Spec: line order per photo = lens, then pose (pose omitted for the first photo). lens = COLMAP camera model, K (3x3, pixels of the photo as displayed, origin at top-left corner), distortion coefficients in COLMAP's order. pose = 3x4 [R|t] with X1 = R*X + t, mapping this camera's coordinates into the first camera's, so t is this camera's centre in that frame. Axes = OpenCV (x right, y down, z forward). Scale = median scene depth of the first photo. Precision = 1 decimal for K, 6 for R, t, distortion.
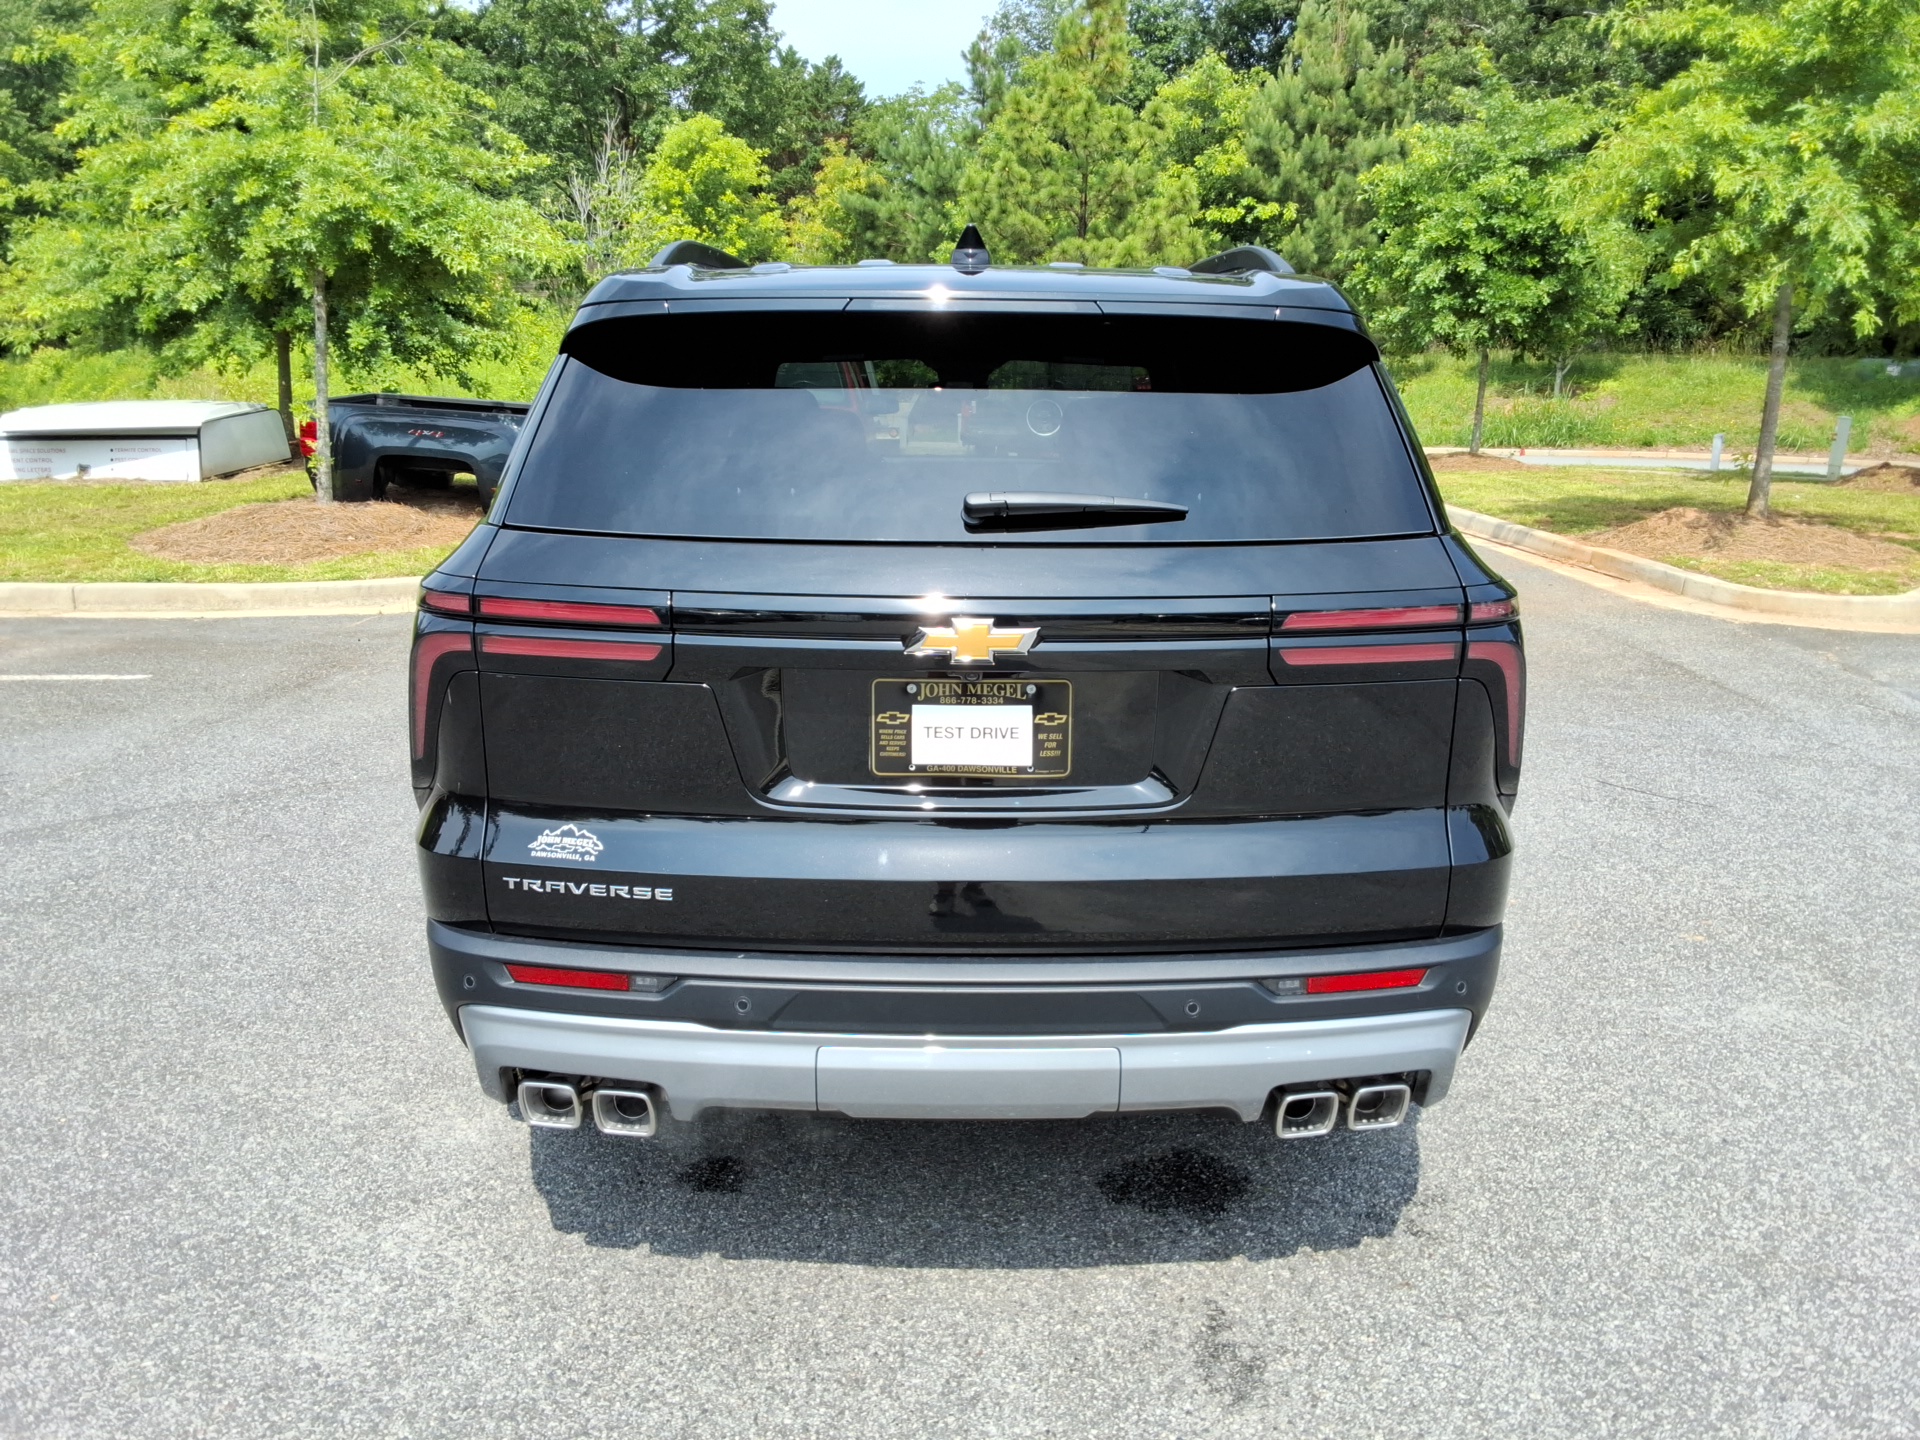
lens RADIAL K [[1542.8, 0, 969.9], [0, 1542.8, 707.2], [0, 0, 1]] dist [0.119836, -0.205954]
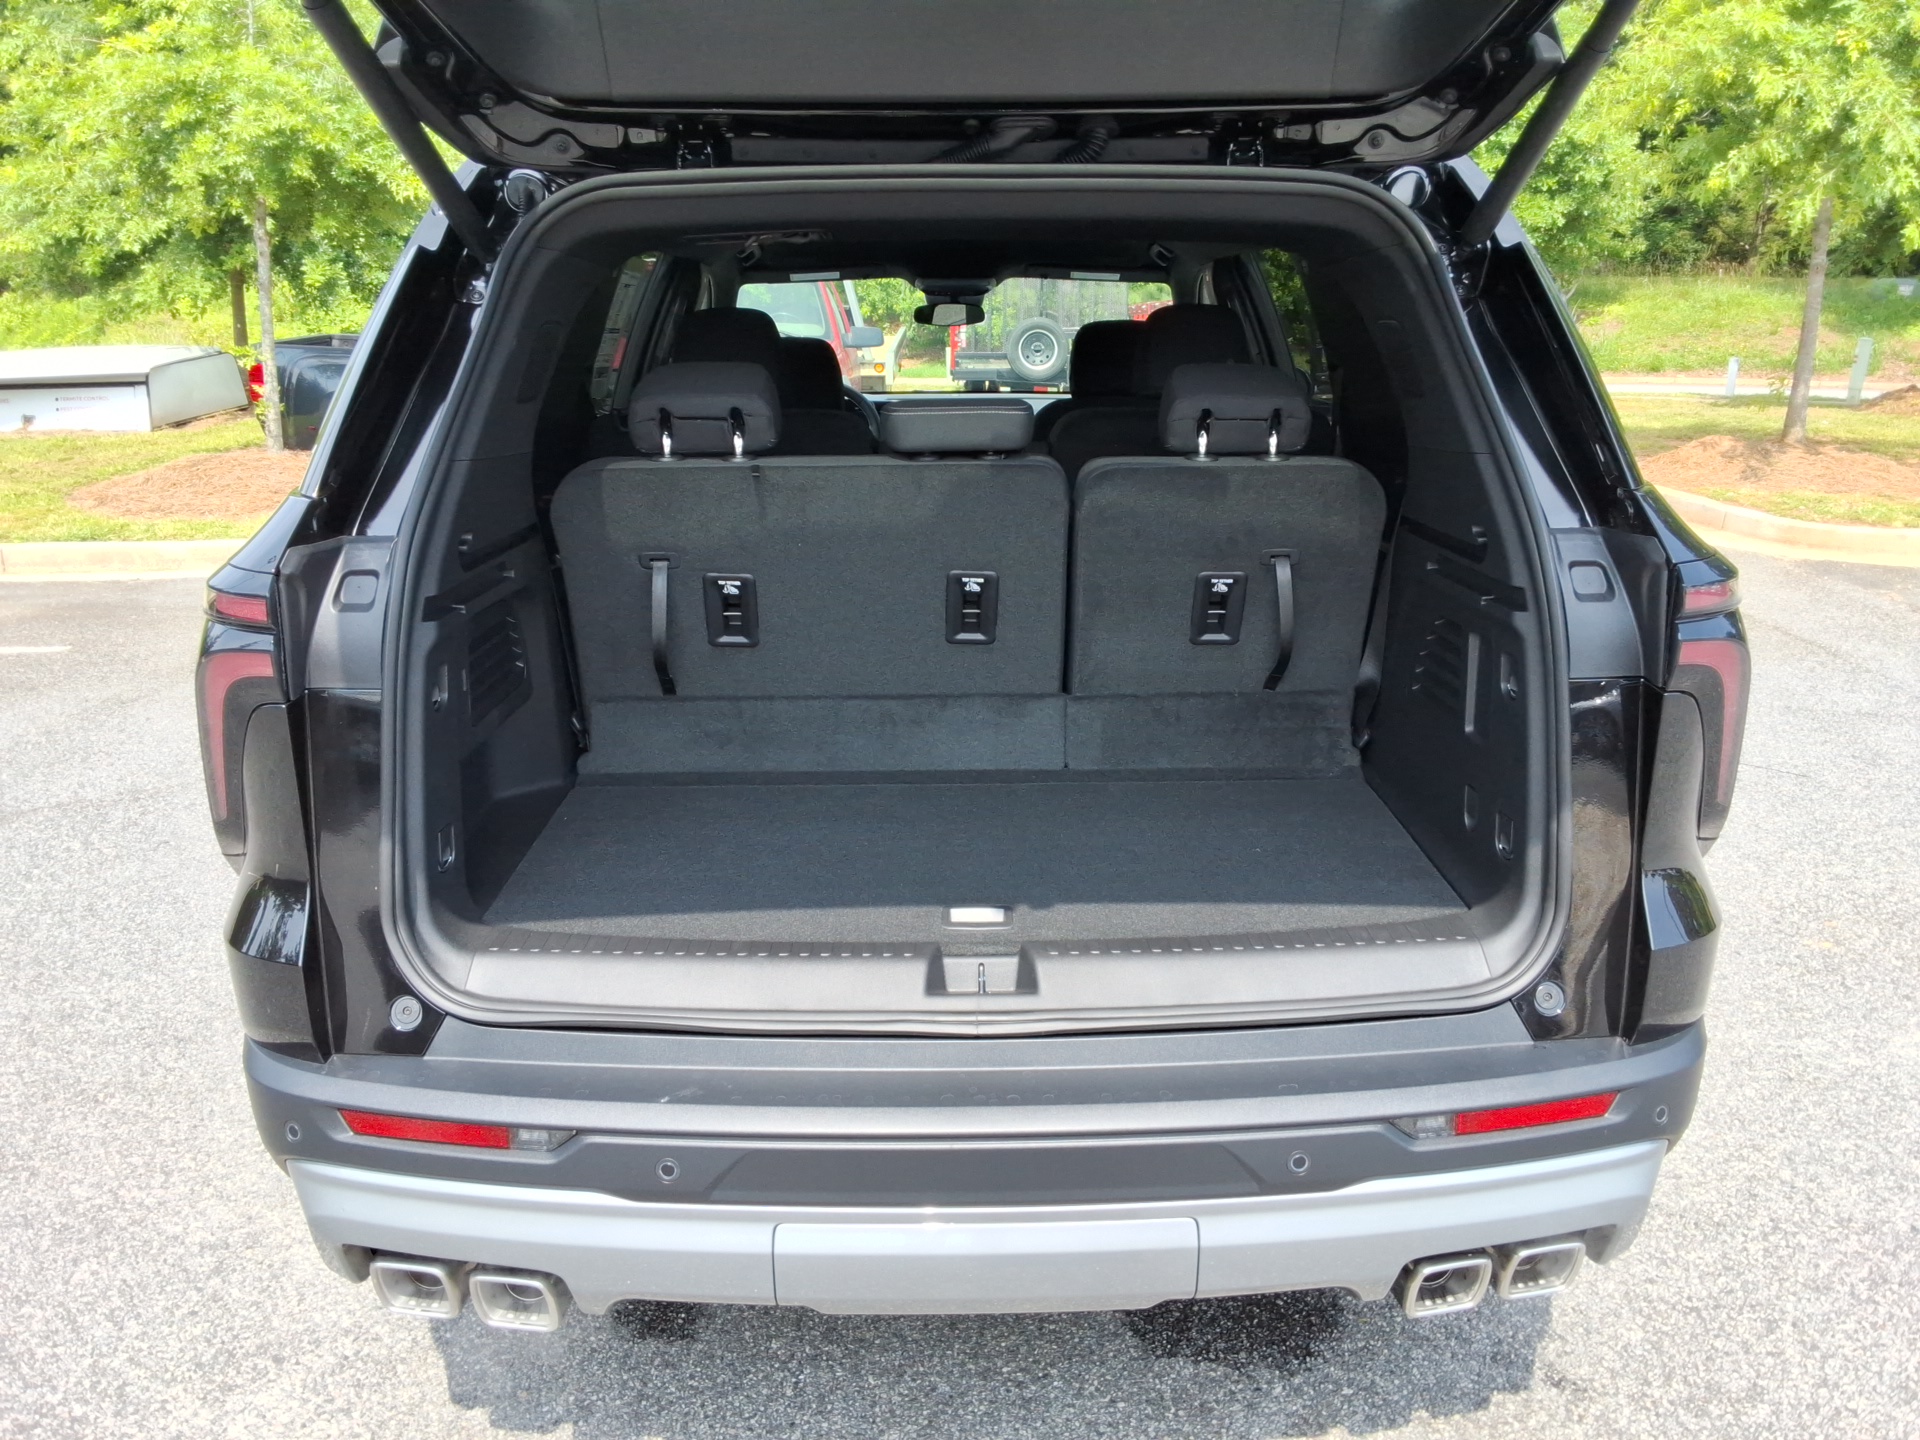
lens RADIAL K [[1540.4, 0, 974.3], [0, 1540.4, 699.7], [0, 0, 1]] dist [0.124952, -0.192784]
pose [[0.999858, -0.015771, 0.006015, -0.001370], [0.015554, 0.999278, 0.034658, -0.008813], [-0.006557, -0.034560, 0.999381, 0.055400]]
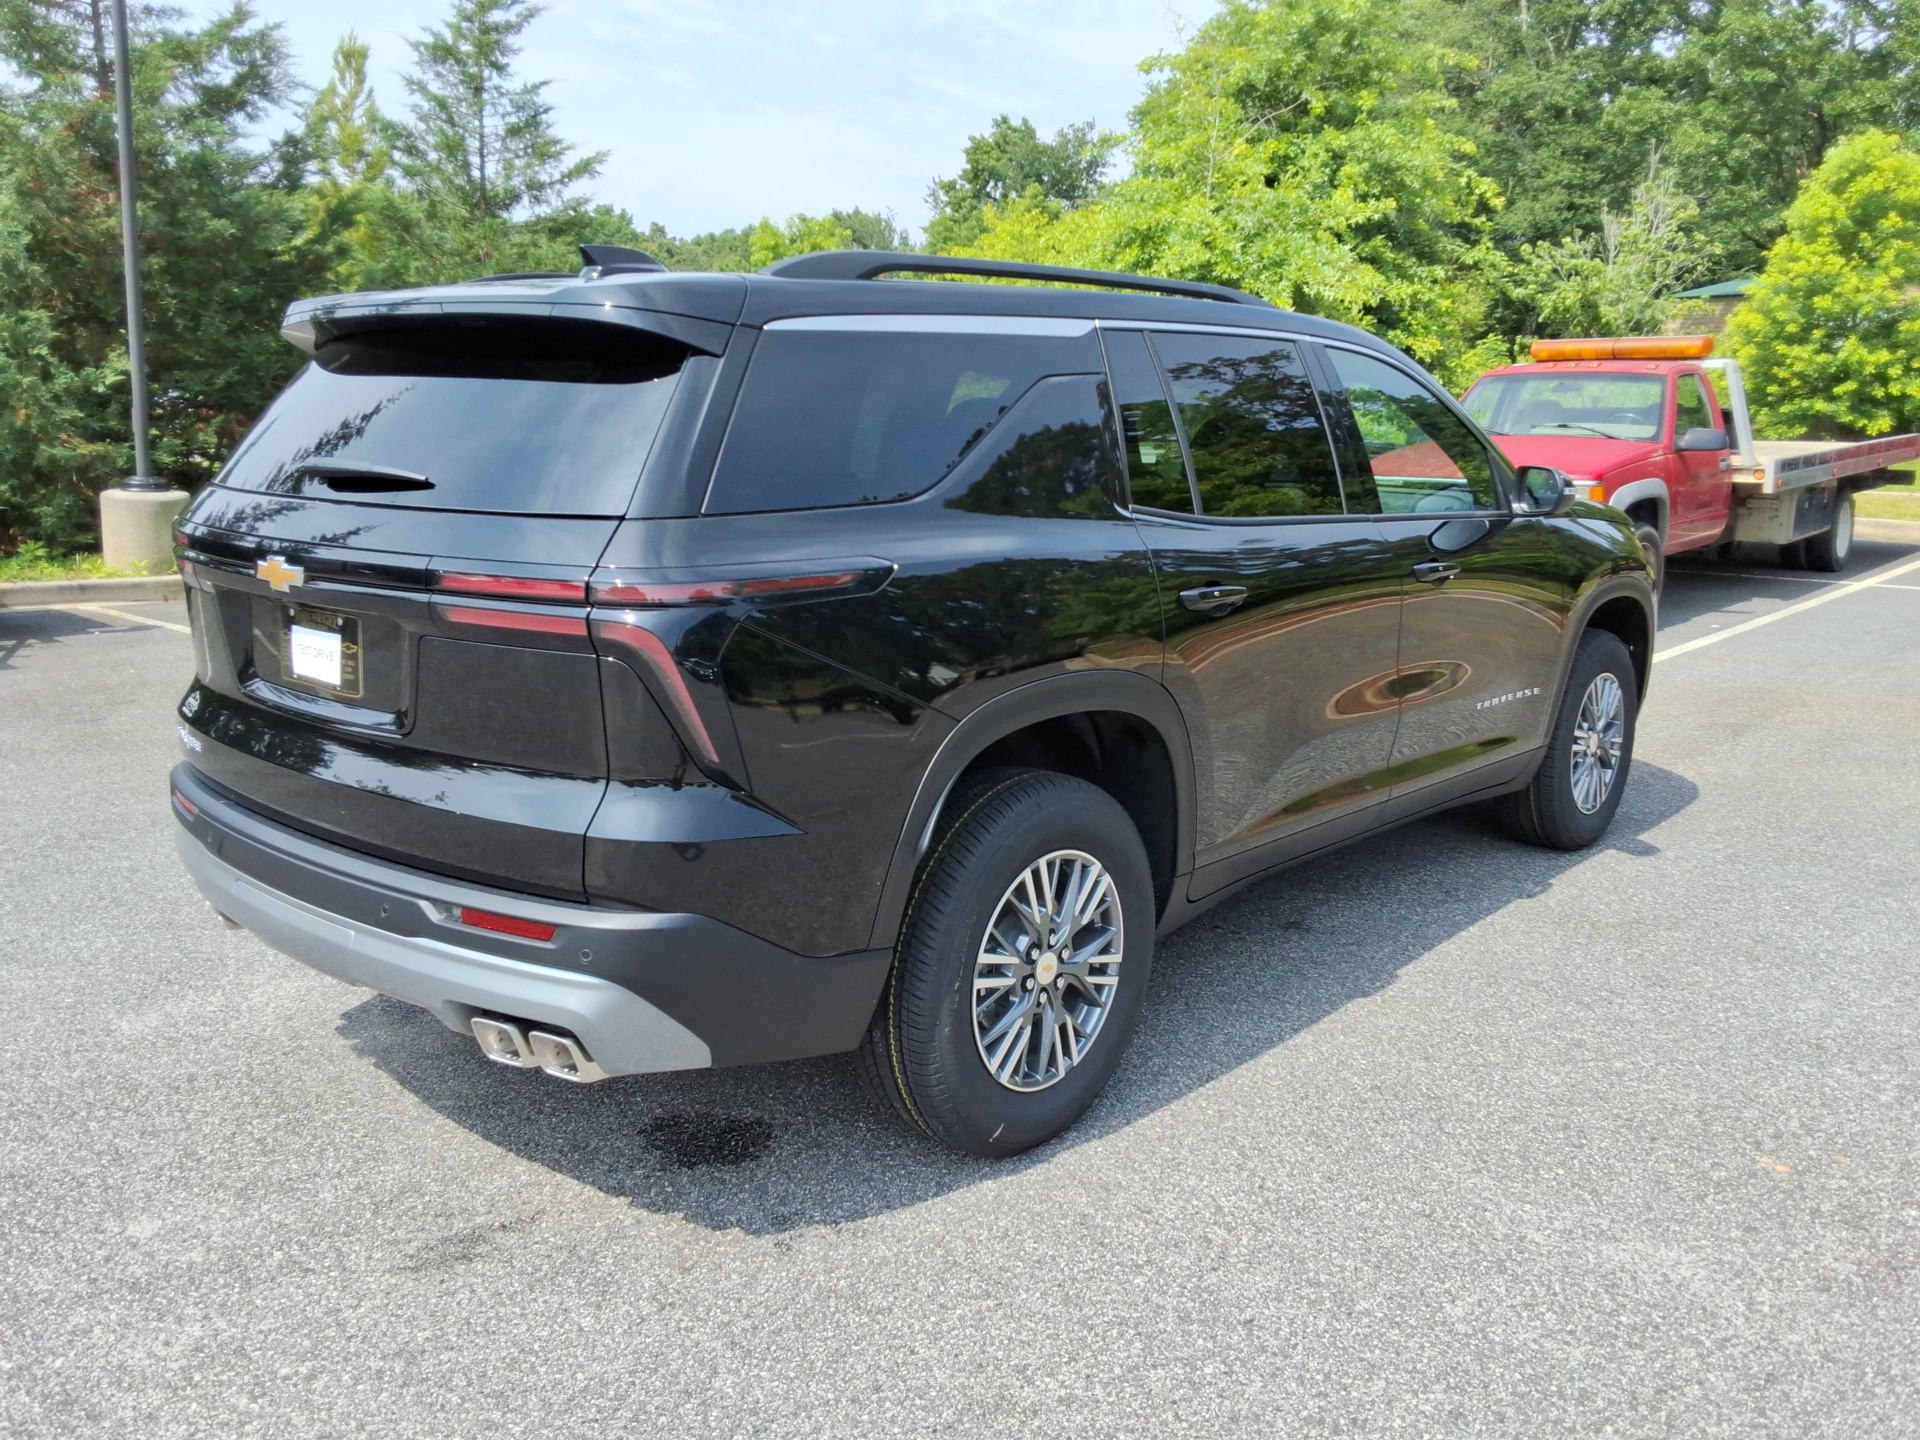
lens RADIAL K [[1540.4, 0, 974.3], [0, 1540.4, 699.7], [0, 0, 1]] dist [0.124952, -0.192784]
pose [[0.748593, 0.125128, -0.651116, 0.233035], [-0.147513, 0.988849, 0.020435, -0.009375], [0.646412, 0.080751, 0.758703, 0.074368]]
